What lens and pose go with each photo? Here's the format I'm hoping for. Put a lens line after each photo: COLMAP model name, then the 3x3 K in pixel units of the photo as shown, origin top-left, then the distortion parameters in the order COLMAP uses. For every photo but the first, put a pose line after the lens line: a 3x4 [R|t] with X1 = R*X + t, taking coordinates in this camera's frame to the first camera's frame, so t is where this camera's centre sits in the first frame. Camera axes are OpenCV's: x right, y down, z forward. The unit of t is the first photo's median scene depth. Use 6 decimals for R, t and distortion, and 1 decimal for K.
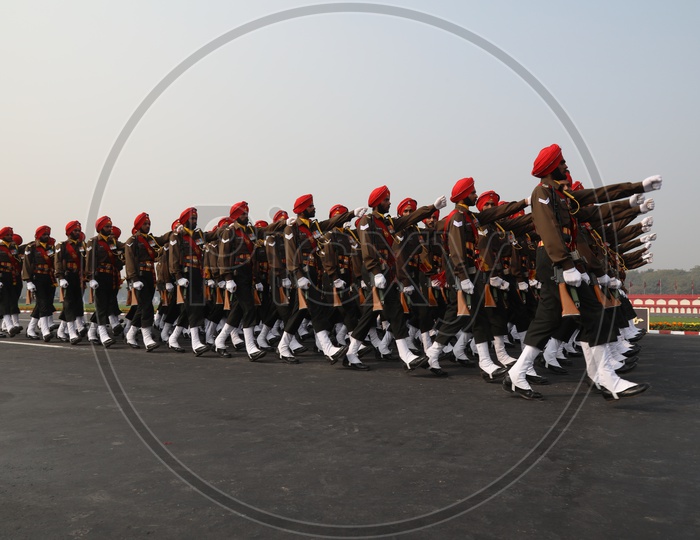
lens RADIAL K [[815.4, 0, 294.1], [0, 815.4, 272.0], [0, 0, 1]] dist [0.064465, 0.000000]
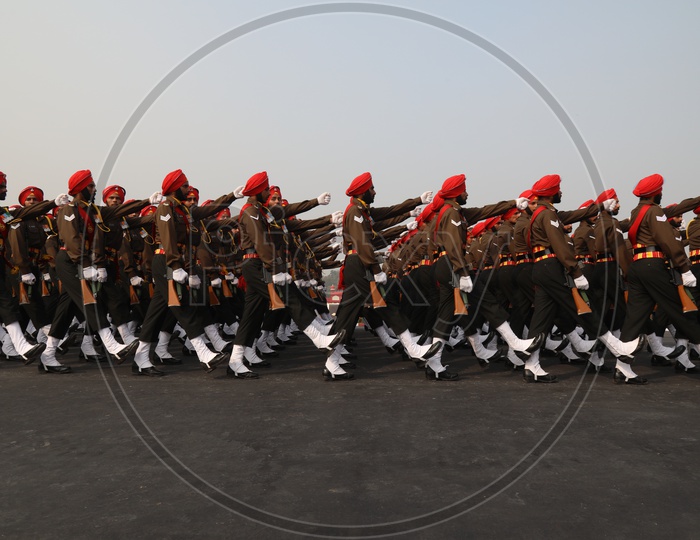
lens RADIAL K [[776.3, 0, 352.8], [0, 776.3, 265.5], [0, 0, 1]] dist [0.054479, 0.000000]
pose [[0.810664, 0.021579, 0.585114, -0.170102], [-0.020366, 0.999755, -0.008654, 0.001489], [-0.585157, -0.004901, 0.810905, 0.130439]]
